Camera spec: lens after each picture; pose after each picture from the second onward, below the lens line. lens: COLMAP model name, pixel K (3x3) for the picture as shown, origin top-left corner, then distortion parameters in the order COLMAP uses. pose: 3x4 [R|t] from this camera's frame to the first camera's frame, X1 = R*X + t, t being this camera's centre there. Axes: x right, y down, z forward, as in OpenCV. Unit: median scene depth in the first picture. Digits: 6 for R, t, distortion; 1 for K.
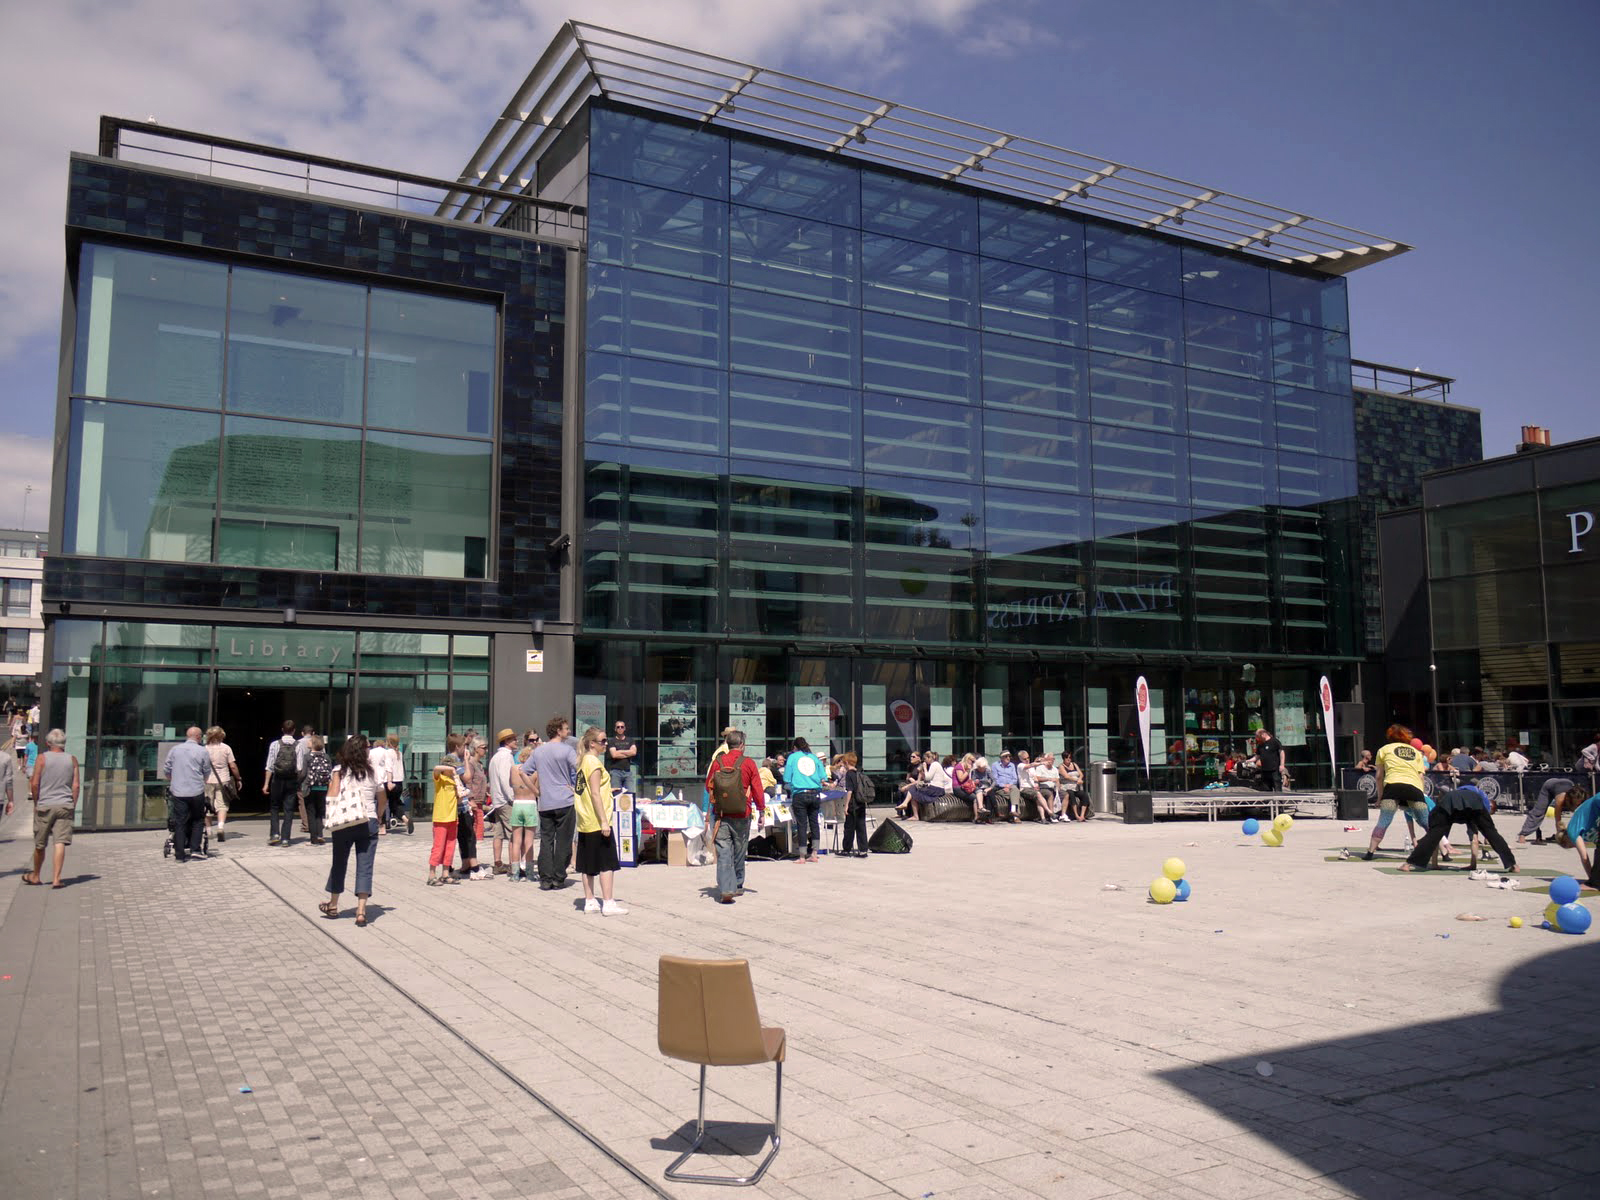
lens RADIAL K [[1302.1, 0, 800.0], [0, 1302.1, 600.0], [0, 0, 1]] dist [-0.032454, 0.015579]
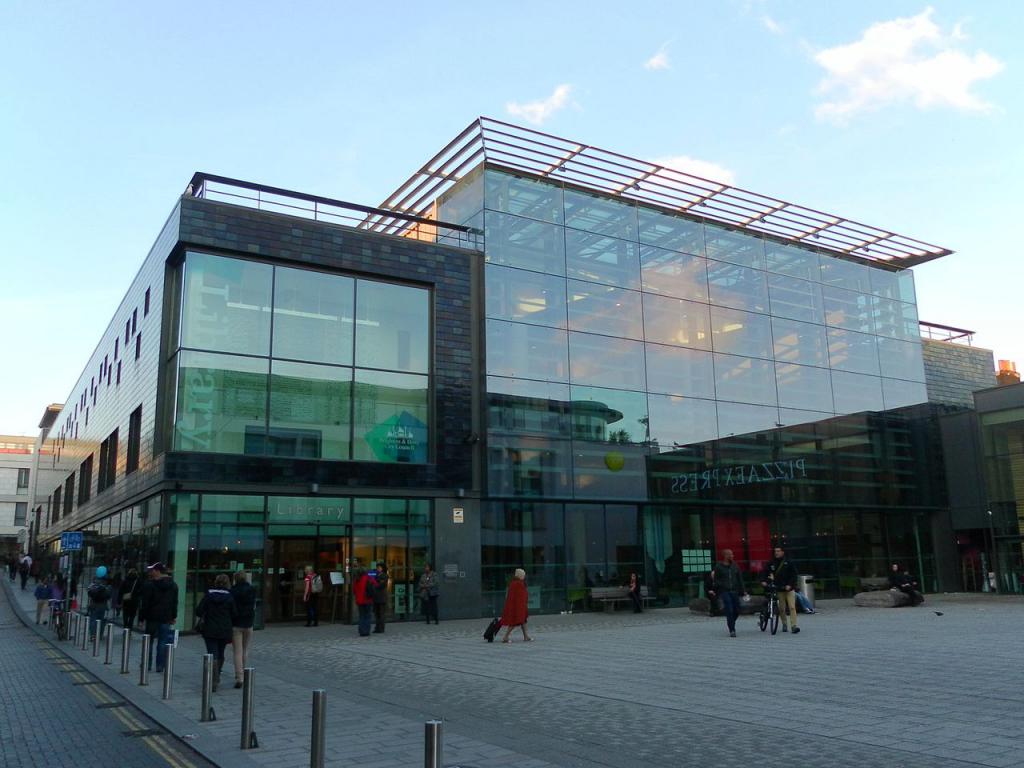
lens RADIAL K [[923.5, 0, 512.0], [0, 923.5, 384.0], [0, 0, 1]] dist [0.012587, 0.009607]
pose [[0.996243, 0.000421, 0.086597, -0.217406], [0.007216, 0.996107, -0.087857, -0.011678], [-0.086297, 0.088151, 0.992362, -0.113277]]
